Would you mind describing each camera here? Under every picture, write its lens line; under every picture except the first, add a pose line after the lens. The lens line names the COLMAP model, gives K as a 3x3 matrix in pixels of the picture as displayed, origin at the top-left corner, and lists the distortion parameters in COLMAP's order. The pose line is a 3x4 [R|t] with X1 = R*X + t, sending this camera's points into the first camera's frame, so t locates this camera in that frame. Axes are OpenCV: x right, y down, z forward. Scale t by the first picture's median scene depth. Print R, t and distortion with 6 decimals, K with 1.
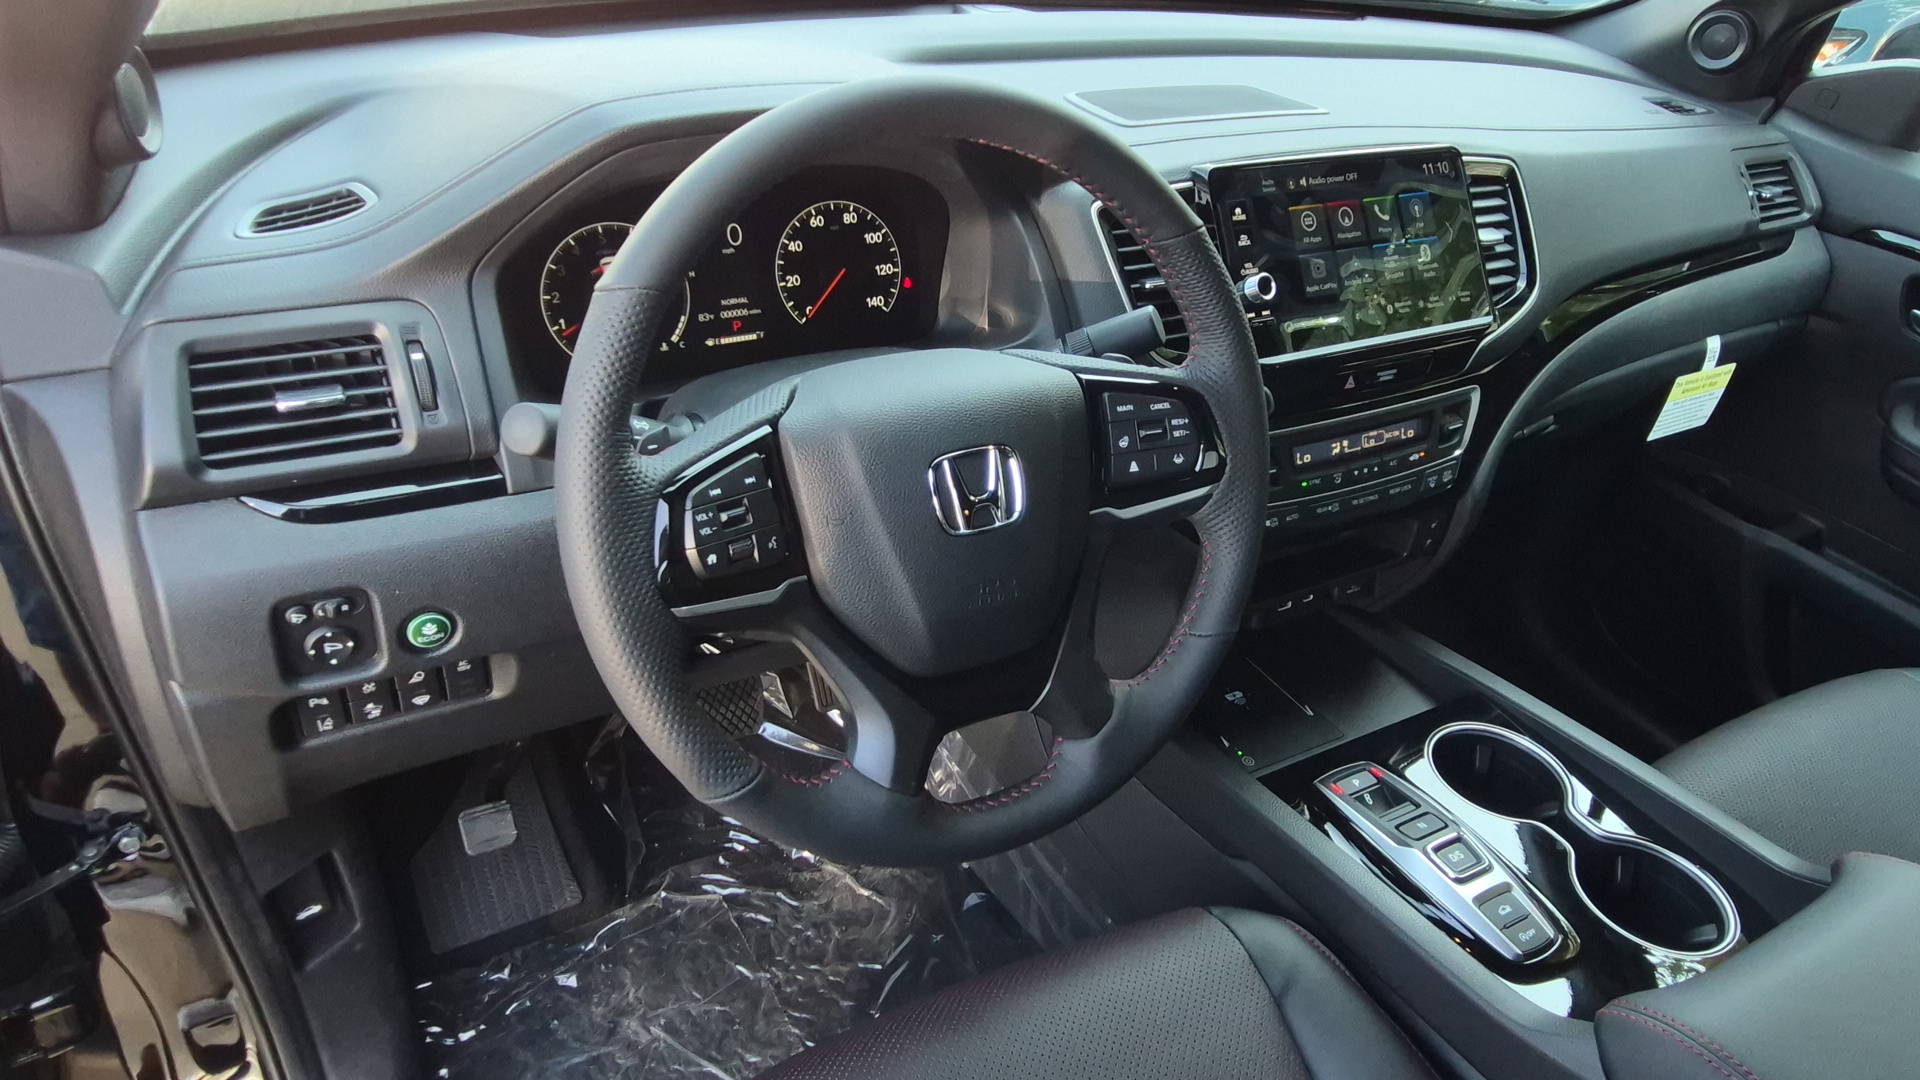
lens RADIAL K [[1230.9, 0, 957.6], [0, 1230.9, 528.0], [0, 0, 1]] dist [-0.007112, 0.000727]
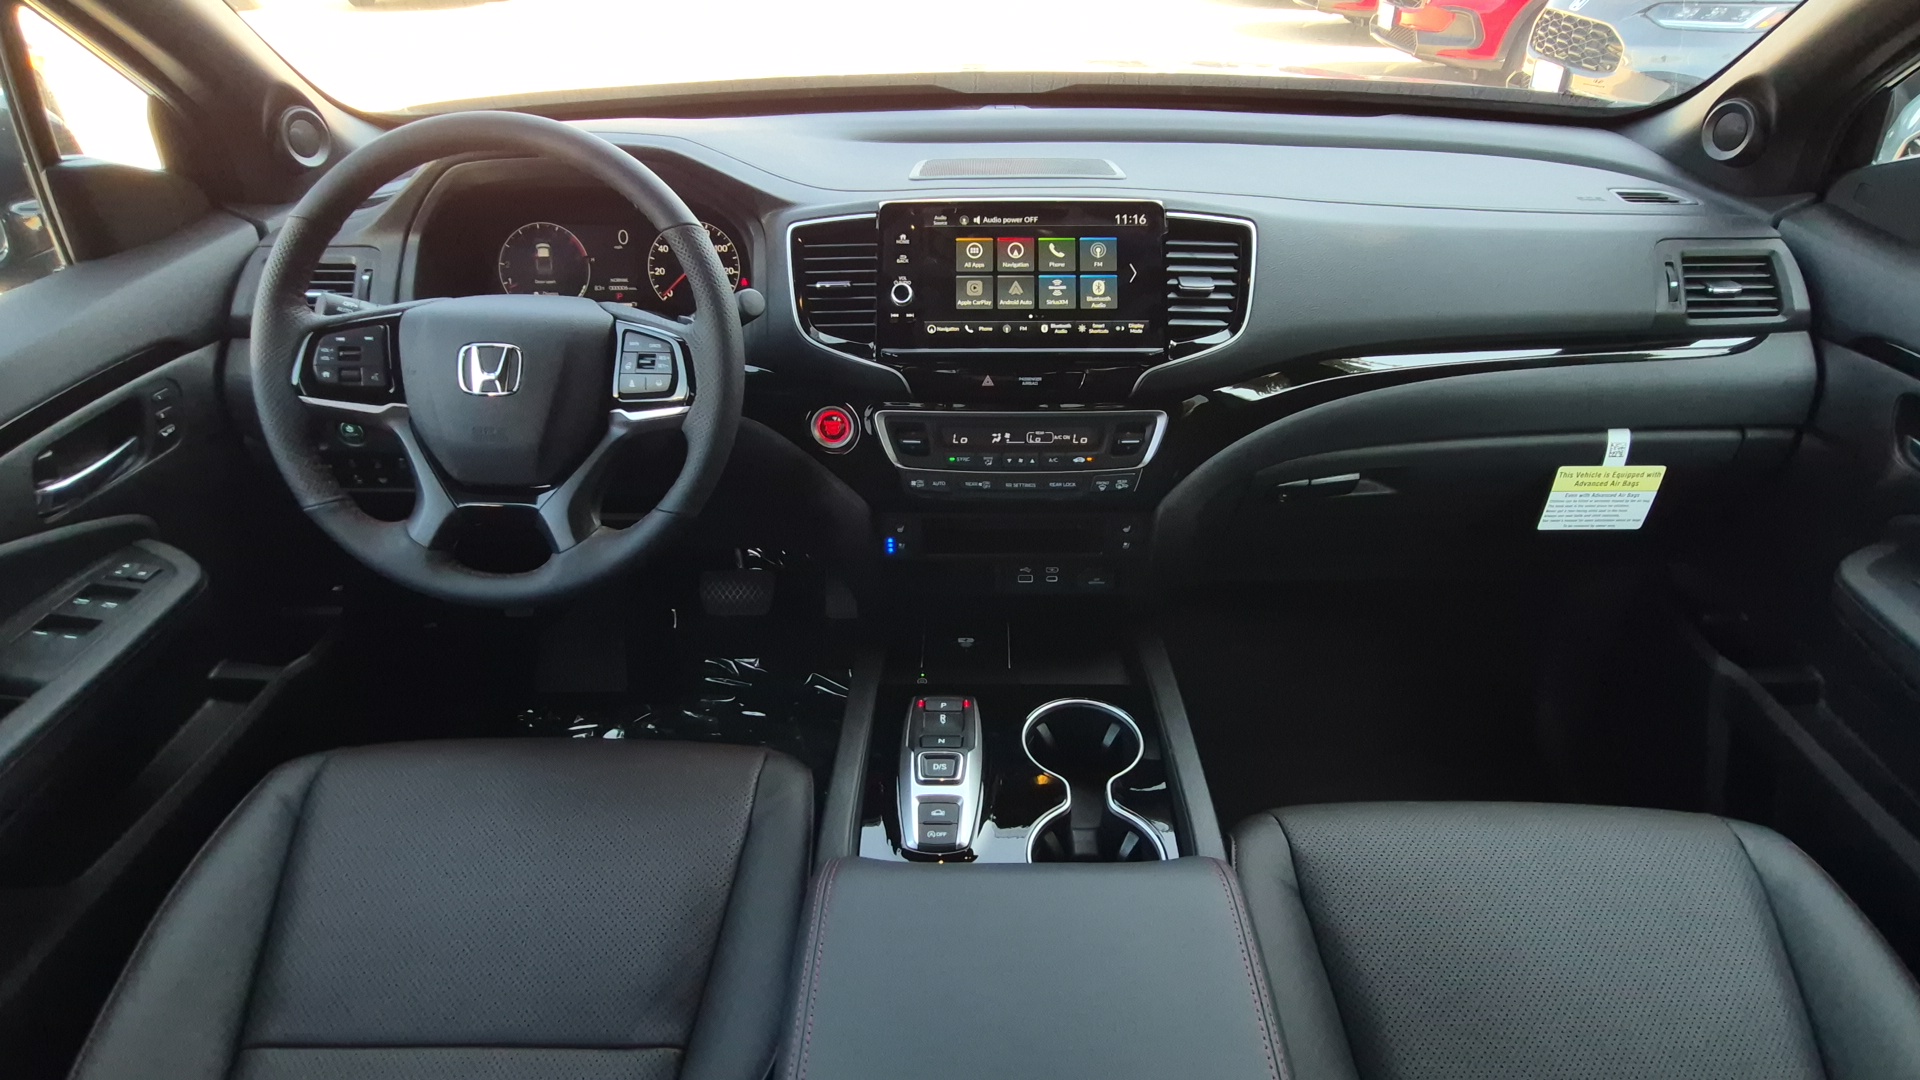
lens RADIAL K [[1052.4, 0, 960.3], [0, 1052.4, 536.8], [0, 0, 1]] dist [-0.008097, -0.000700]
pose [[0.854937, 0.180387, -0.486357, 0.806325], [-0.205540, 0.978647, 0.001669, 0.037615], [0.476273, 0.098539, 0.873758, 0.072583]]
